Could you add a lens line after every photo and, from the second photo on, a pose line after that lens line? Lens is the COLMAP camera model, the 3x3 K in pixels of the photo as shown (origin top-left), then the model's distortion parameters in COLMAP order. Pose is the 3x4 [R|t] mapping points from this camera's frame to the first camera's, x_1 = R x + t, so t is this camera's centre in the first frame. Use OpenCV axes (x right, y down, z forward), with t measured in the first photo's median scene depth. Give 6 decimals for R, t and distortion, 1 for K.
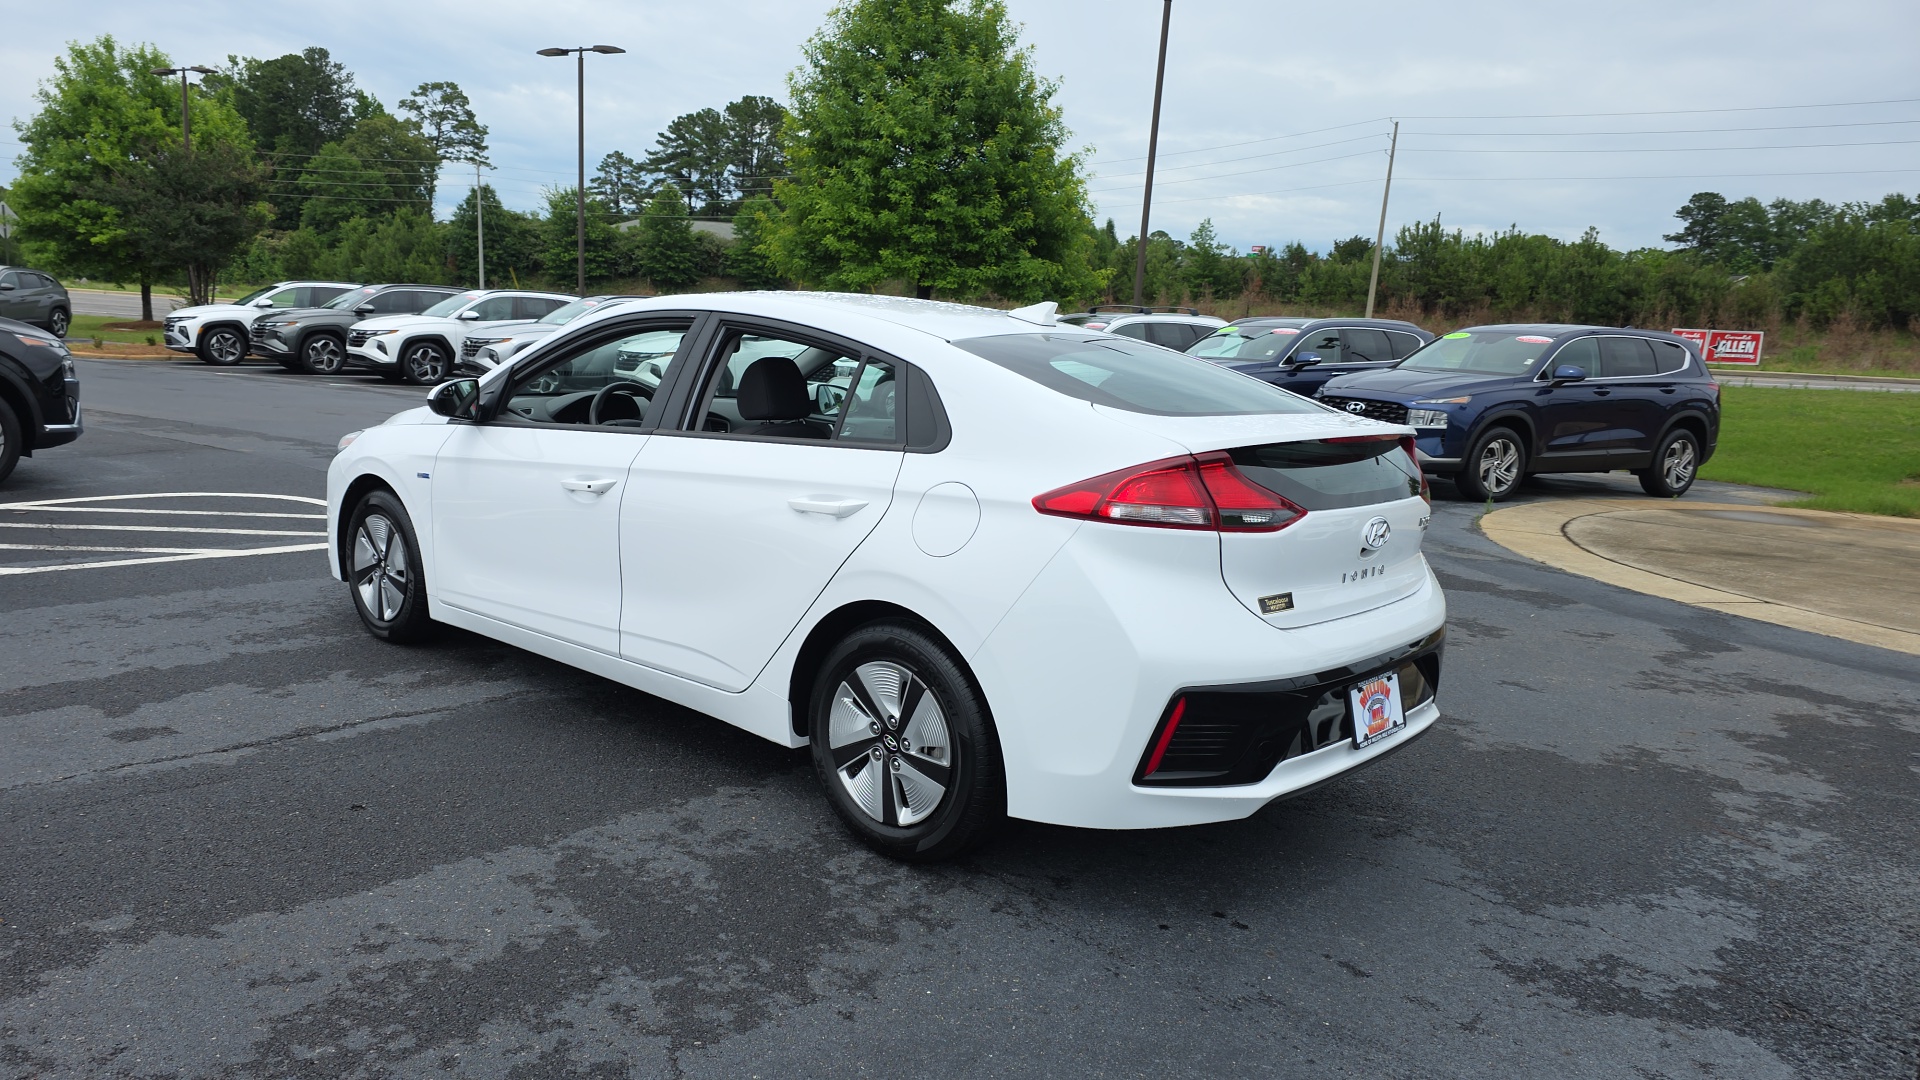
lens RADIAL K [[1262.9, 0, 872.0], [0, 1262.9, 565.4], [0, 0, 1]] dist [0.057156, -0.053041]
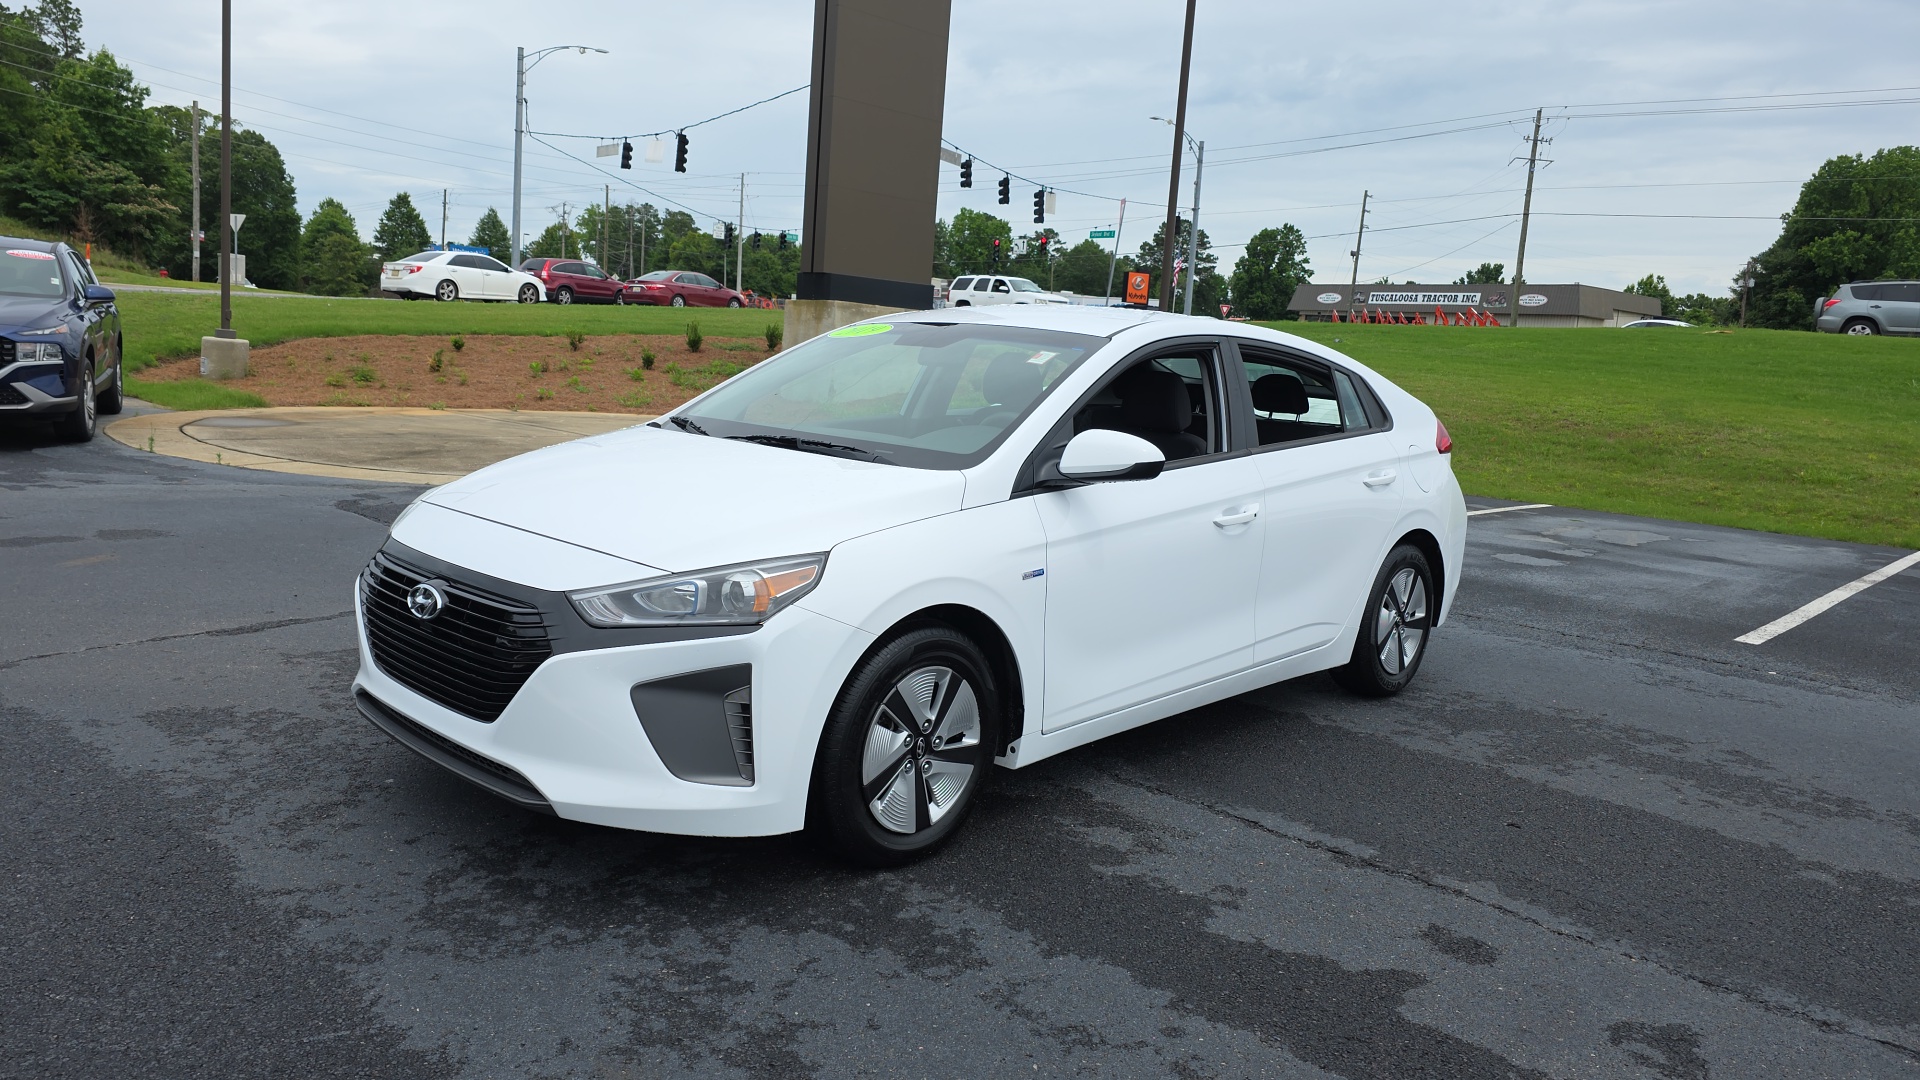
lens RADIAL K [[1289.3, 0, 893.1], [0, 1289.3, 529.3], [0, 0, 1]] dist [0.055788, -0.054231]
pose [[0.041431, -0.200922, 0.978731, -0.207893], [0.131498, 0.972148, 0.194004, -0.048152], [-0.990450, 0.120663, 0.066698, 0.202027]]
